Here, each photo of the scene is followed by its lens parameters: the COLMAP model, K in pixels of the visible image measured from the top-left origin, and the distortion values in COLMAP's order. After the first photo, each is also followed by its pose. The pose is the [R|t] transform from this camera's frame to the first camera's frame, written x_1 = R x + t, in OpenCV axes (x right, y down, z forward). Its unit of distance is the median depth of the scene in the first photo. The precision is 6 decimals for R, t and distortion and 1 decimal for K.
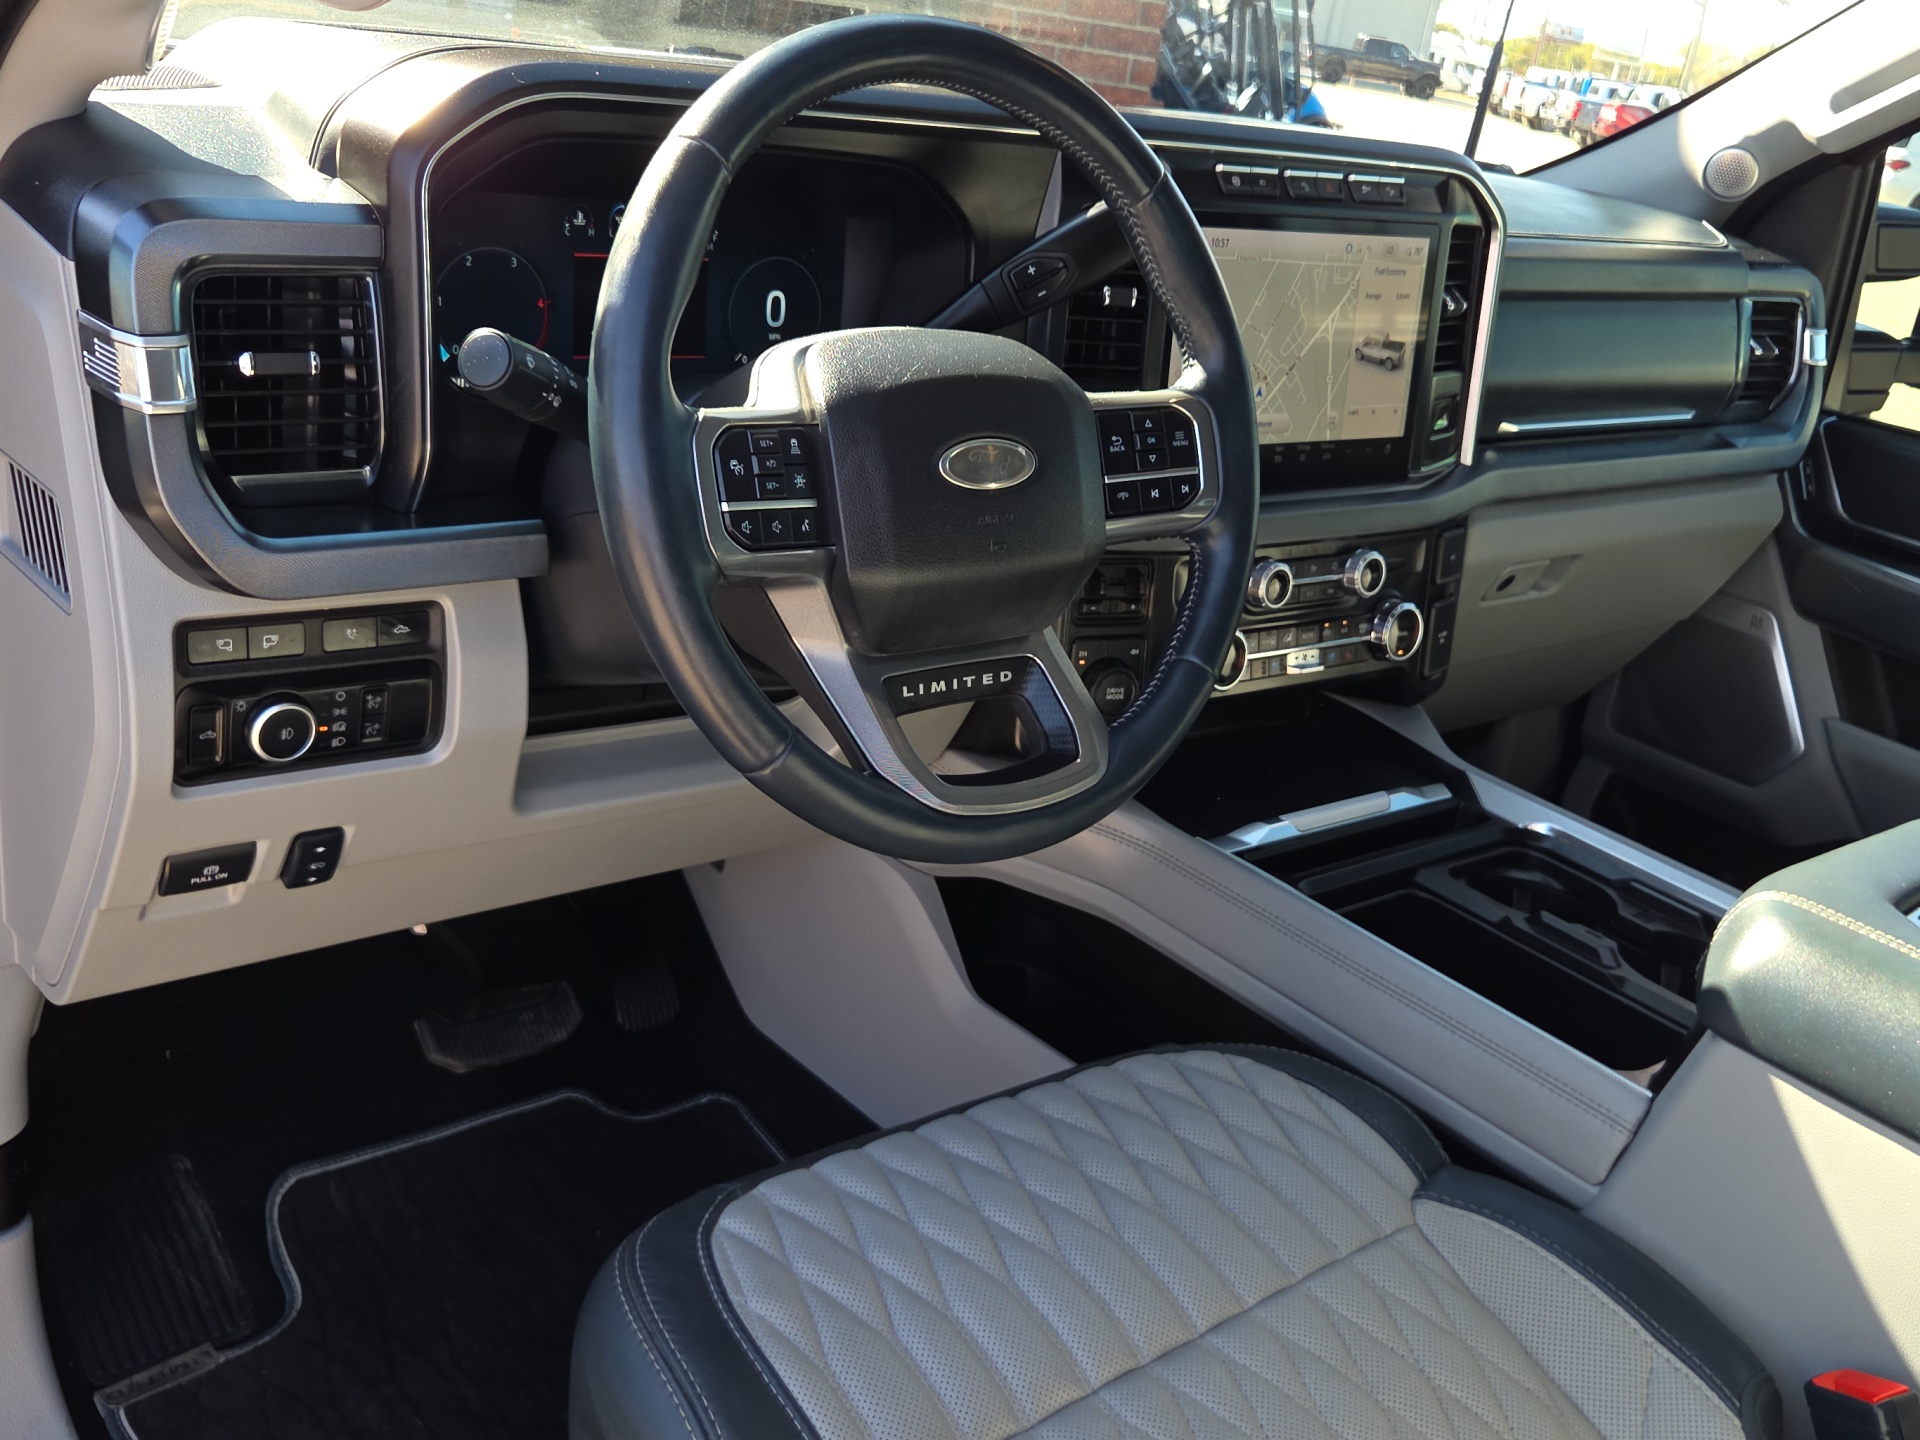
lens RADIAL K [[1927.0, 0, 963.0], [0, 1927.0, 723.0], [0, 0, 1]] dist [0.042564, 0.000000]
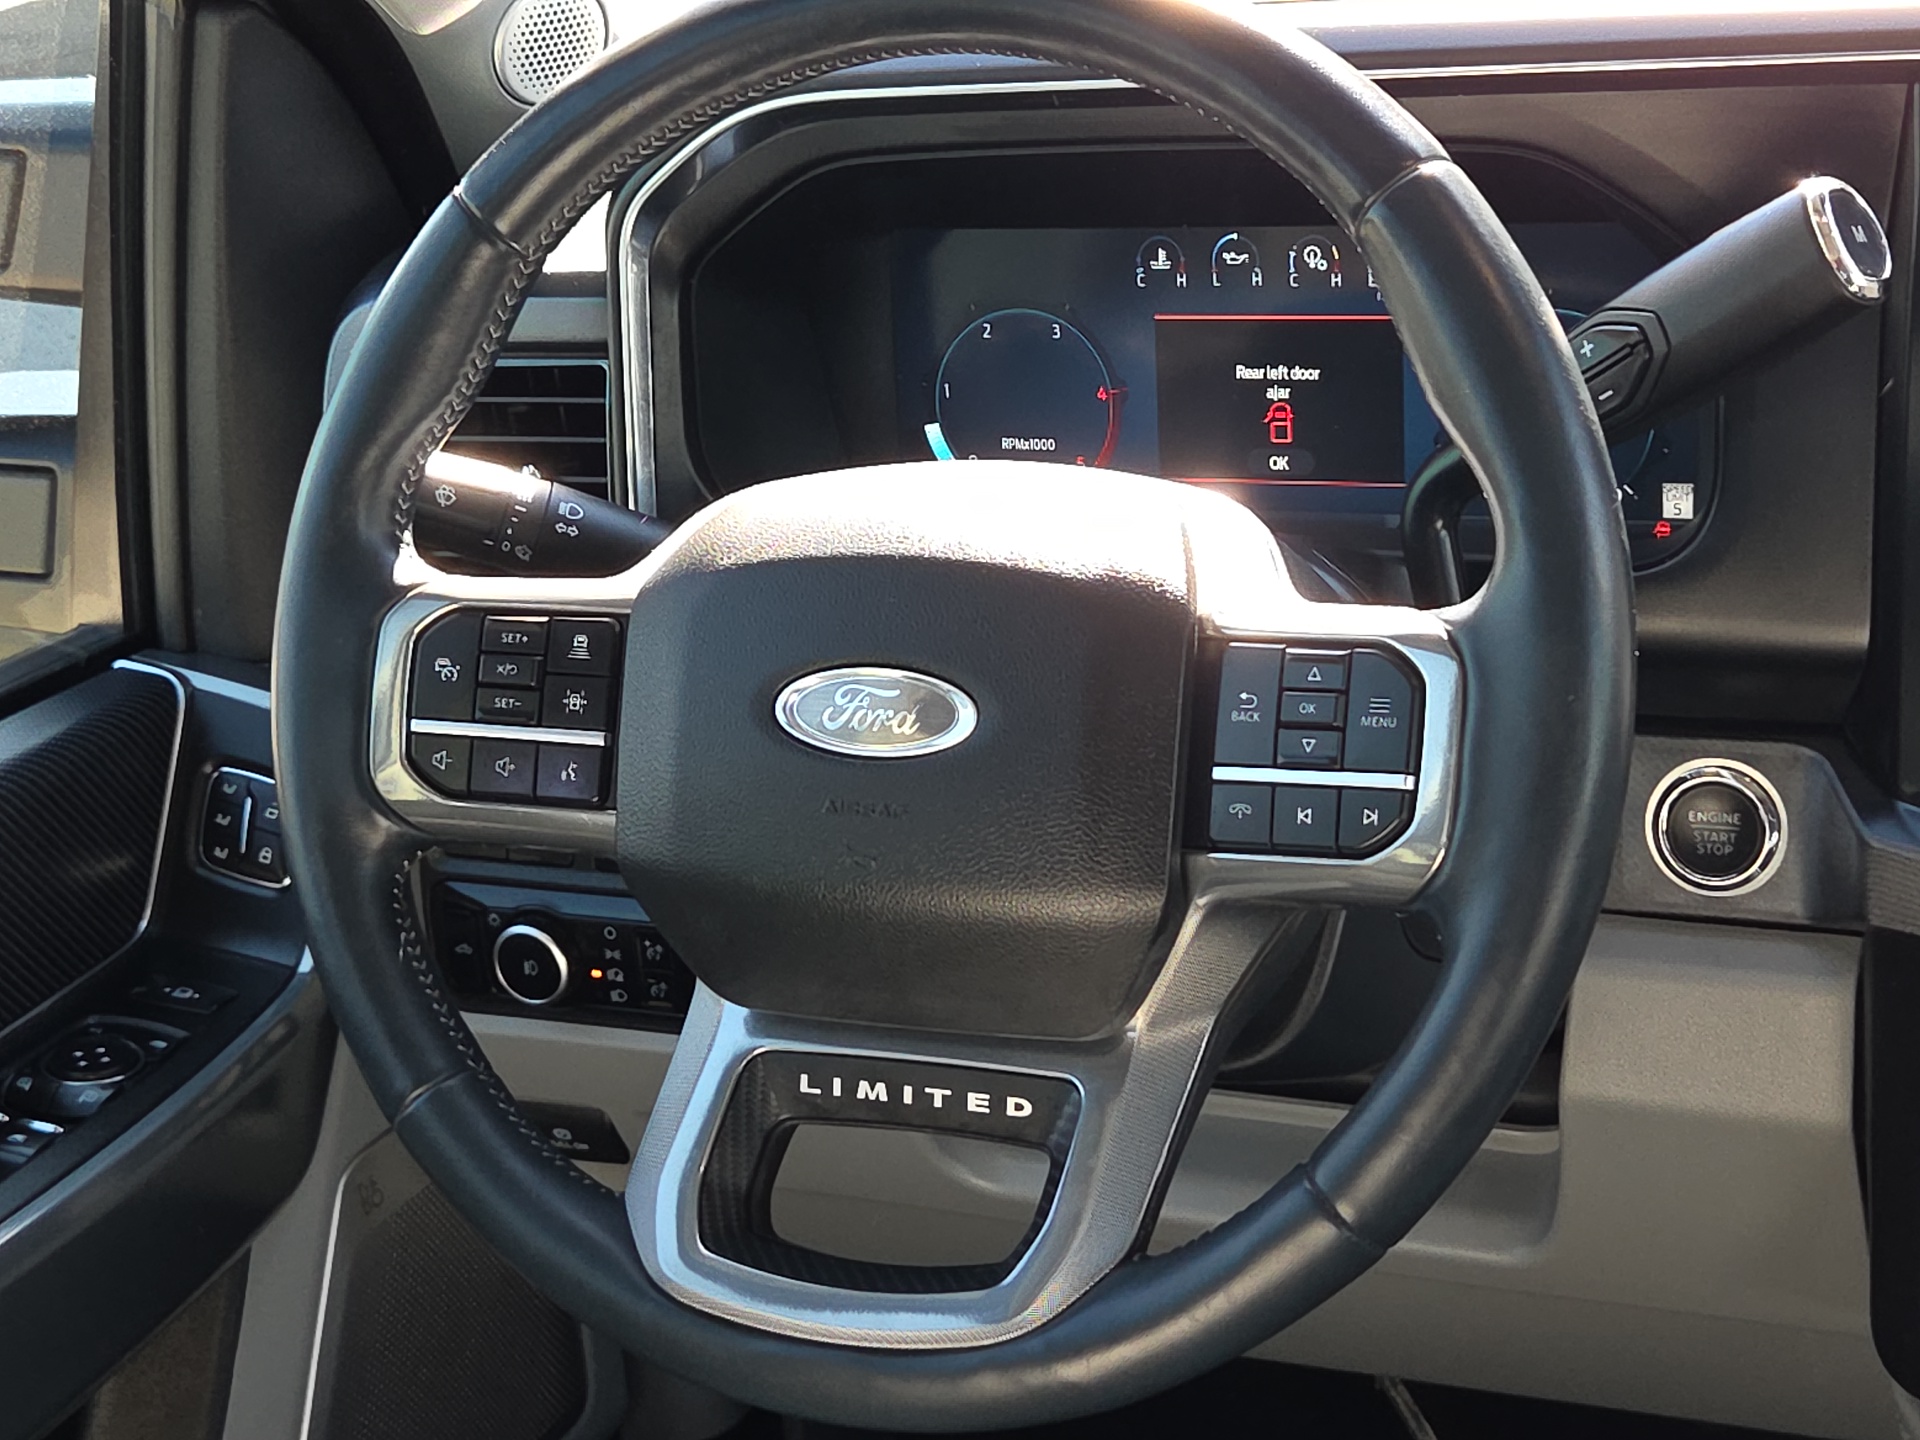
lens RADIAL K [[3345.2, 0, 987.6], [0, 3345.2, 686.7], [0, 0, 1]] dist [0.134150, 0.000000]
pose [[0.418409, 0.104308, -0.902249, 0.817992], [-0.182203, 0.982829, 0.029128, -0.158971], [0.889795, 0.152205, 0.430230, 0.550012]]
